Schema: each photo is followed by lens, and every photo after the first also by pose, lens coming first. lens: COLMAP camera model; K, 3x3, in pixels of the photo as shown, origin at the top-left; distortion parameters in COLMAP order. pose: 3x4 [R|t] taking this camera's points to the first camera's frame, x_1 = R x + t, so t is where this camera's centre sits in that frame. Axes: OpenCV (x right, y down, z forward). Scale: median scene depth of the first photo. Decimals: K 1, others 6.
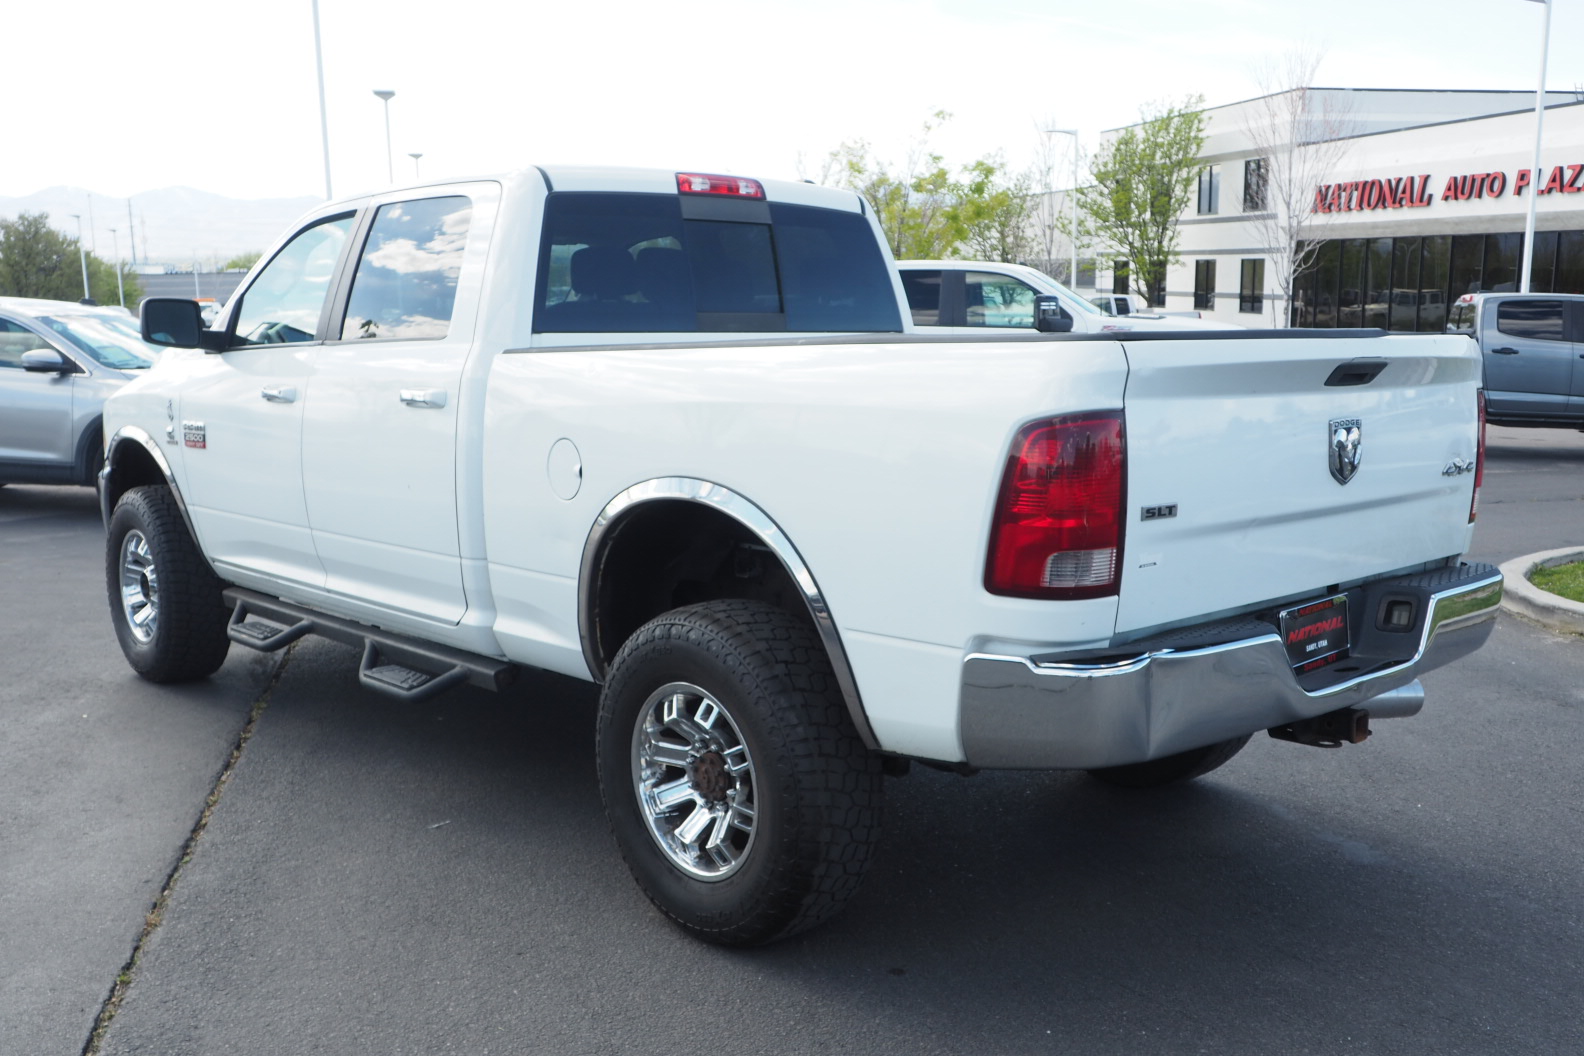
lens RADIAL K [[1473.6, 0, 788.5], [0, 1473.6, 534.1], [0, 0, 1]] dist [-0.008731, -0.004210]
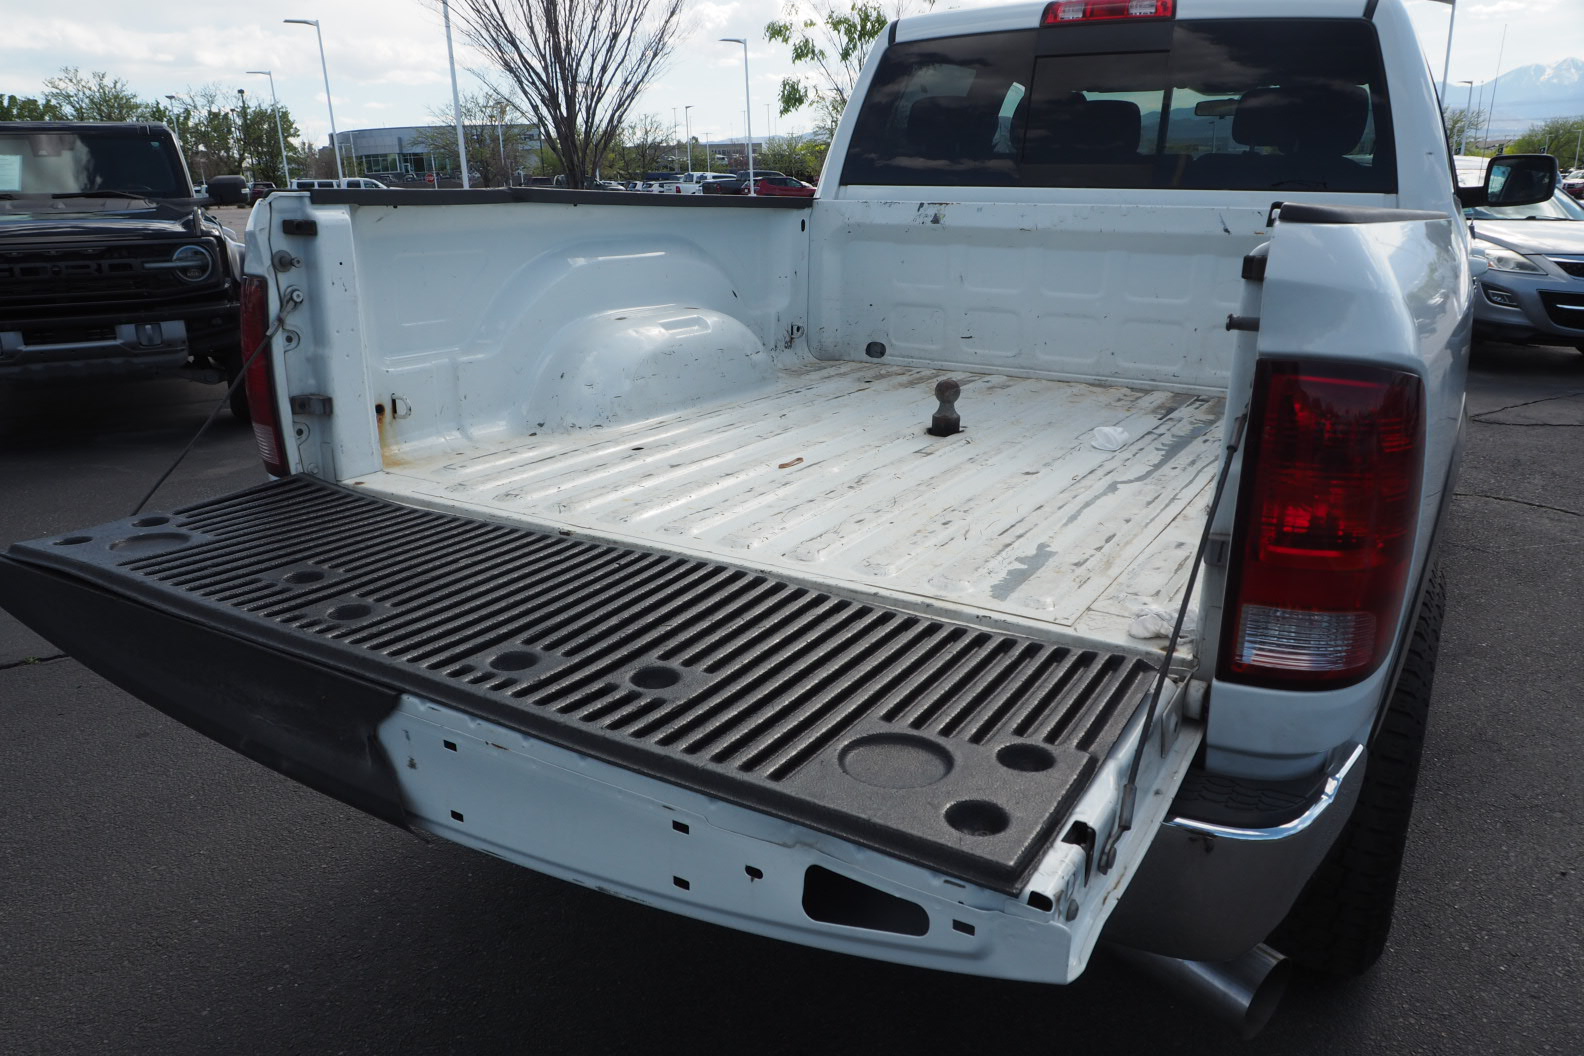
lens RADIAL K [[1116.8, 0, 790.4], [0, 1116.8, 532.8], [0, 0, 1]] dist [-0.027908, 0.007308]
pose [[0.274868, 0.292237, -0.915994, 0.606066], [-0.133840, 0.955044, 0.264533, -0.097167], [0.952121, 0.049885, 0.301624, 0.684364]]
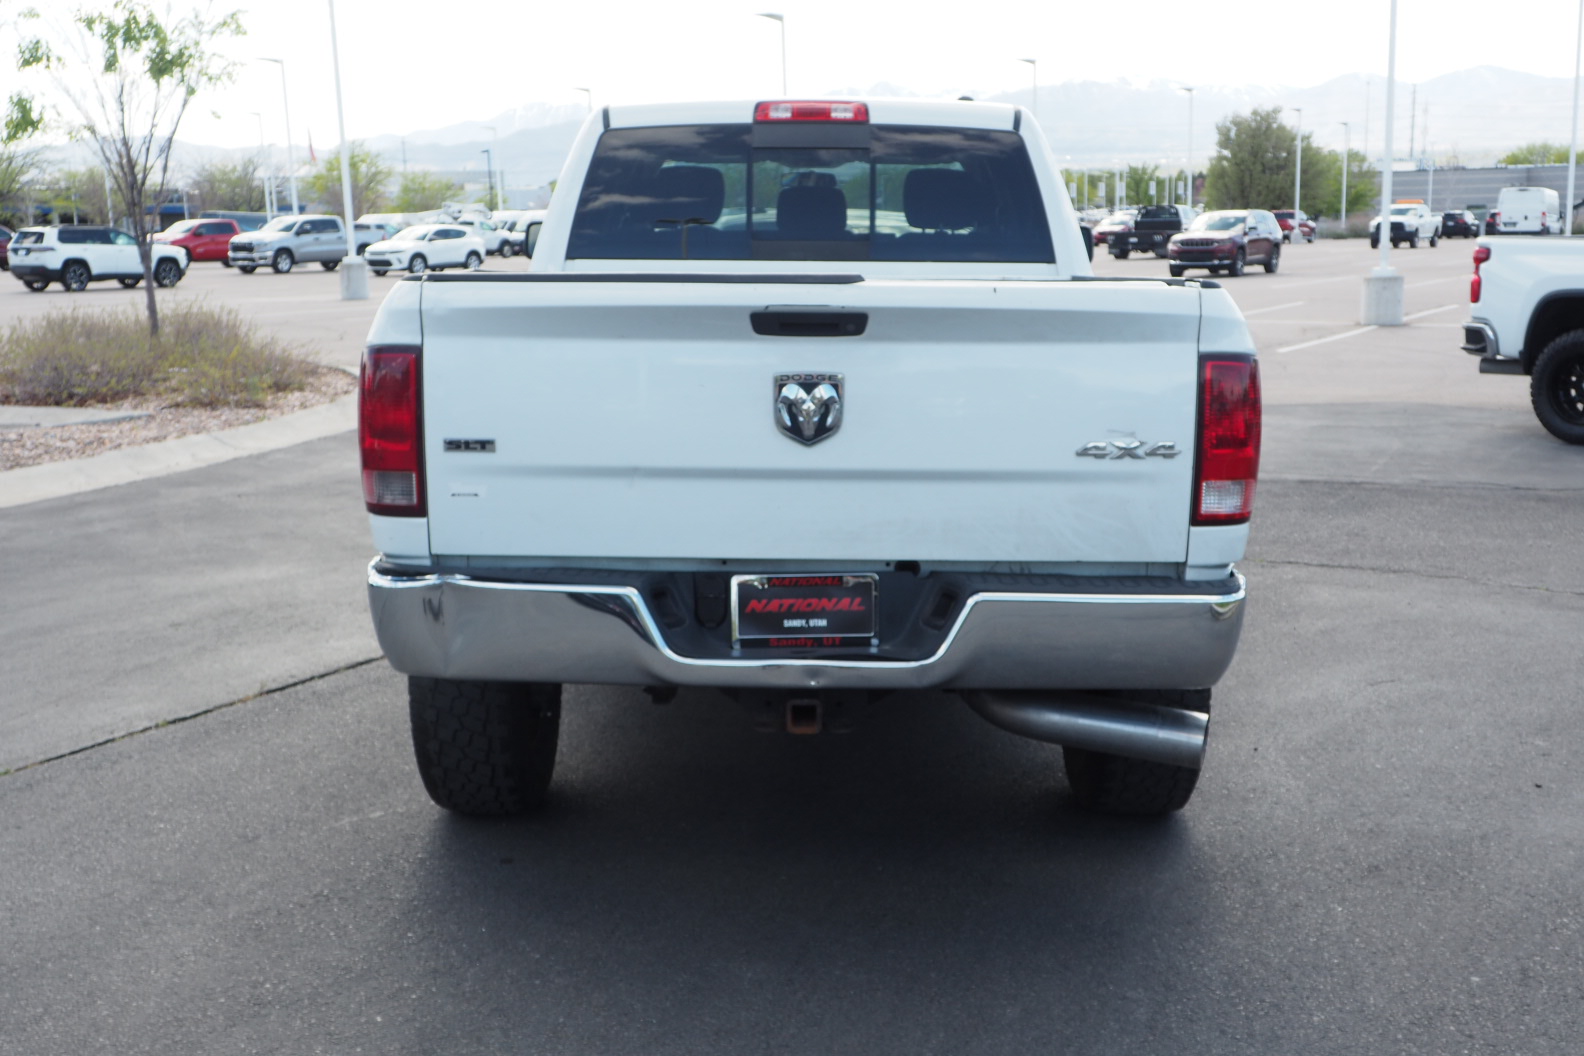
lens RADIAL K [[1723.7, 0, 792.0], [0, 1723.7, 528.0], [0, 0, 1]] dist [-0.014820, -0.017031]
pose [[0.721493, 0.121805, -0.681624, 0.801514], [-0.100335, 0.992407, 0.071138, -0.042500], [0.685114, 0.017065, 0.728236, 0.166828]]
